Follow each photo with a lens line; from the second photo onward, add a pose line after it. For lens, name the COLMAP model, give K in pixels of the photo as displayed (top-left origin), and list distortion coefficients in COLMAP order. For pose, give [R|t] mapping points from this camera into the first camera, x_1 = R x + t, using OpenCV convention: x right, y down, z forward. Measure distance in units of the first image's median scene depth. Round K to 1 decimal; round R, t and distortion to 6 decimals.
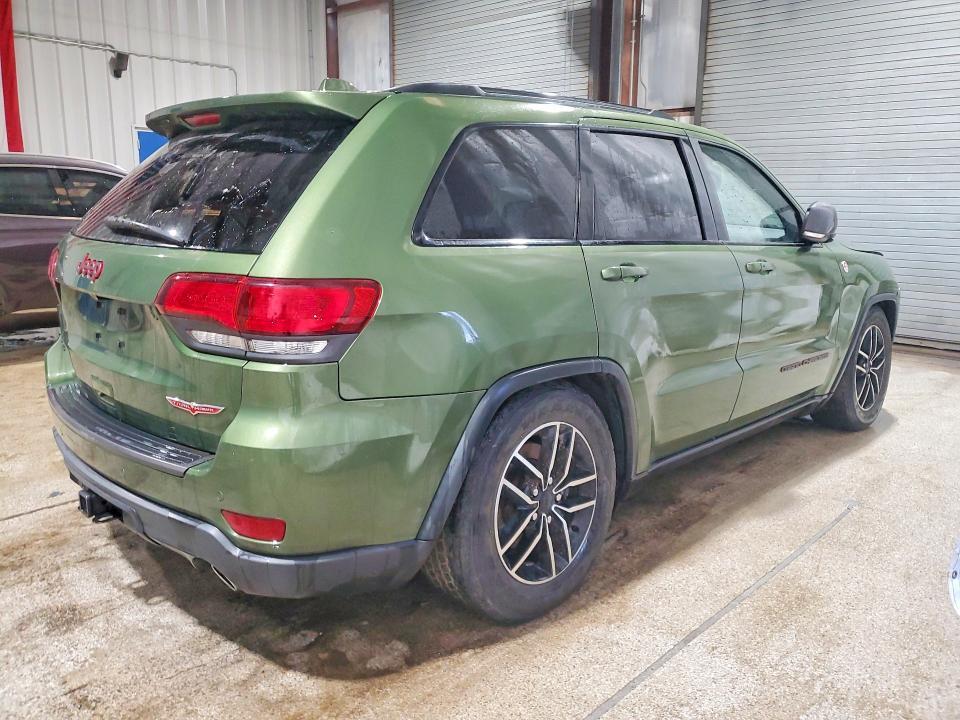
lens RADIAL K [[790.0, 0, 480.0], [0, 790.0, 360.0], [0, 0, 1]] dist [0.001143, 0.006298]
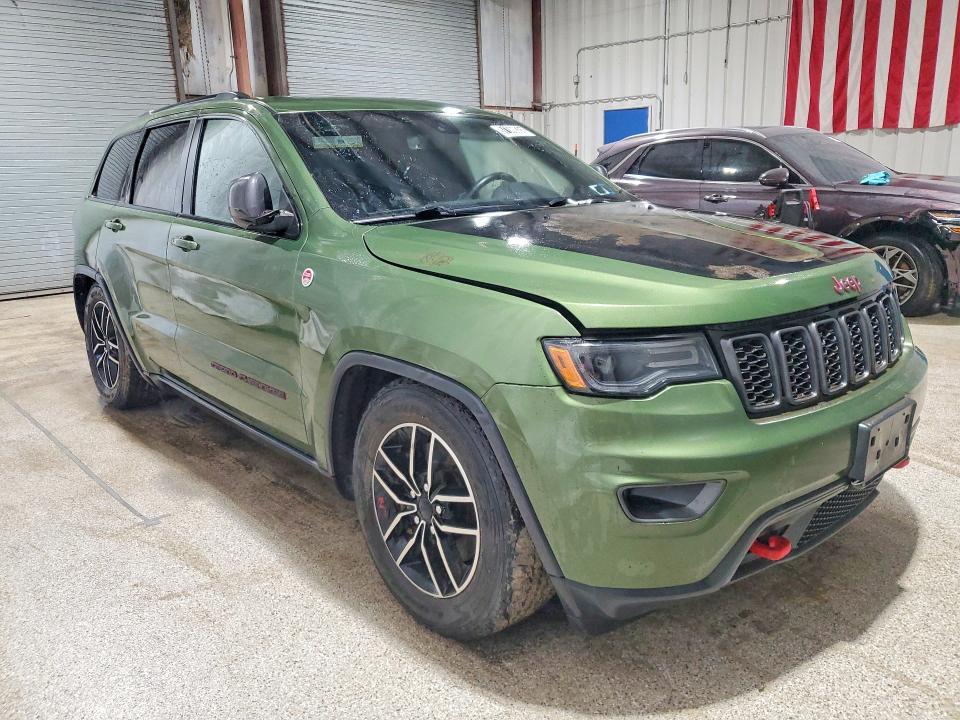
lens RADIAL K [[730.4, 0, 480.0], [0, 730.4, 360.0], [0, 0, 1]] dist [0.005550, 0.004459]
pose [[-0.063292, 0.248256, -0.966624, 1.224623], [-0.187122, 0.948437, 0.255838, -0.283856], [0.980296, 0.197069, -0.013574, 1.357361]]
